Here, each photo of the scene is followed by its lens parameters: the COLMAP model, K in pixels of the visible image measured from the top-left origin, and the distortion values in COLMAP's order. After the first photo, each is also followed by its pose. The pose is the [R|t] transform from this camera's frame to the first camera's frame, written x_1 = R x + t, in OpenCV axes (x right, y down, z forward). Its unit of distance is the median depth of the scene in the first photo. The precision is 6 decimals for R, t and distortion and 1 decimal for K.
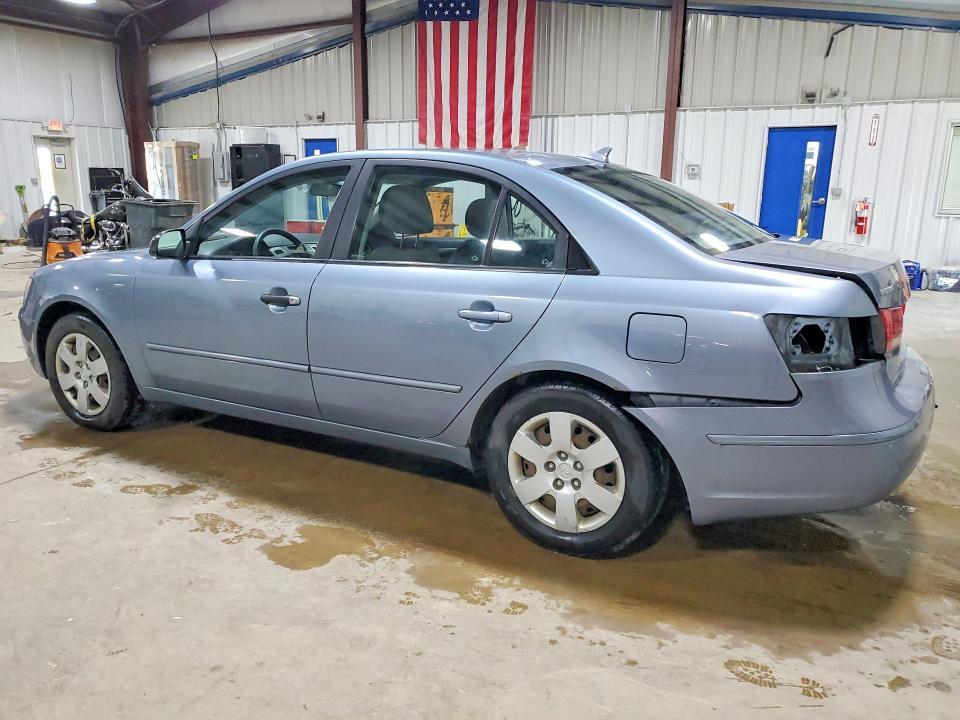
lens RADIAL K [[740.1, 0, 479.3], [0, 740.1, 361.5], [0, 0, 1]] dist [0.019788, -0.014578]
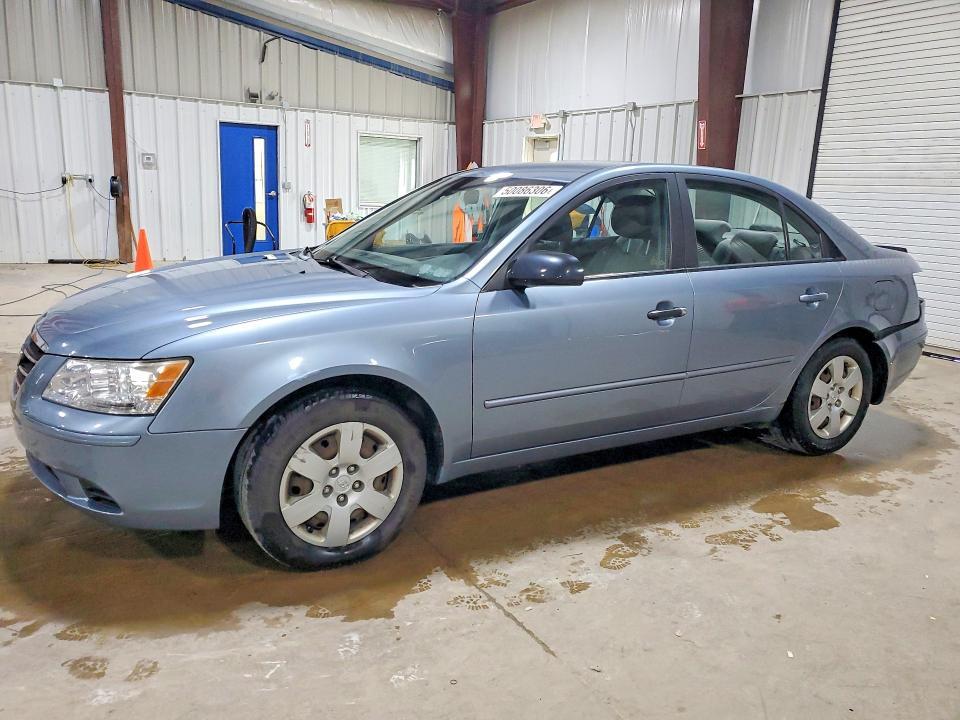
lens RADIAL K [[740.1, 0, 480.4], [0, 740.1, 337.2], [0, 0, 1]] dist [0.019788, -0.014578]
pose [[0.508476, -0.159971, 0.846086, -1.070622], [0.168764, 0.982049, 0.084256, -0.153177], [-0.844376, 0.099946, 0.526345, 0.587911]]
